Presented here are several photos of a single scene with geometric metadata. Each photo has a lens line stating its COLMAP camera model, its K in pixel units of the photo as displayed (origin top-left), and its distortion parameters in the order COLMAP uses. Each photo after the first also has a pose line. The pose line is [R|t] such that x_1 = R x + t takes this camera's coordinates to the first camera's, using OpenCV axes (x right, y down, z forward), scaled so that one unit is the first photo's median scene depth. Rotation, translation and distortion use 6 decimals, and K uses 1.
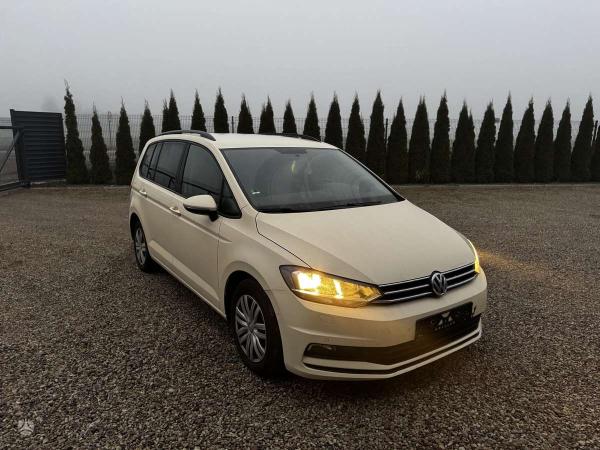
lens RADIAL K [[443.9, 0, 300.0], [0, 443.9, 225.0], [0, 0, 1]] dist [0.091859, -0.148869]
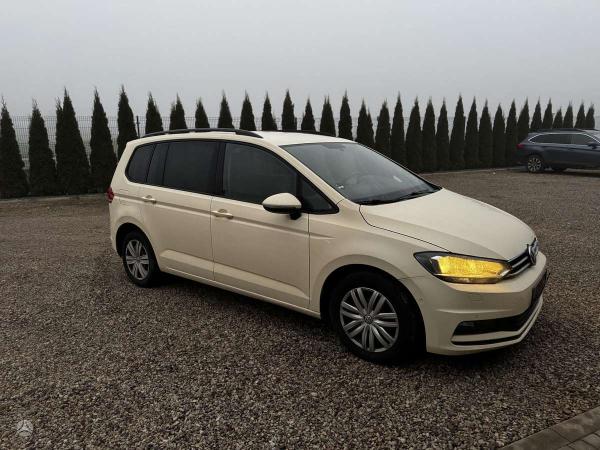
lens RADIAL K [[443.9, 0, 300.0], [0, 443.9, 225.0], [0, 0, 1]] dist [0.091859, -0.148869]
pose [[0.952134, -0.084265, 0.293837, -0.343778], [0.084484, 0.996353, 0.011971, -0.005089], [-0.293774, 0.013426, 0.955781, 0.048425]]
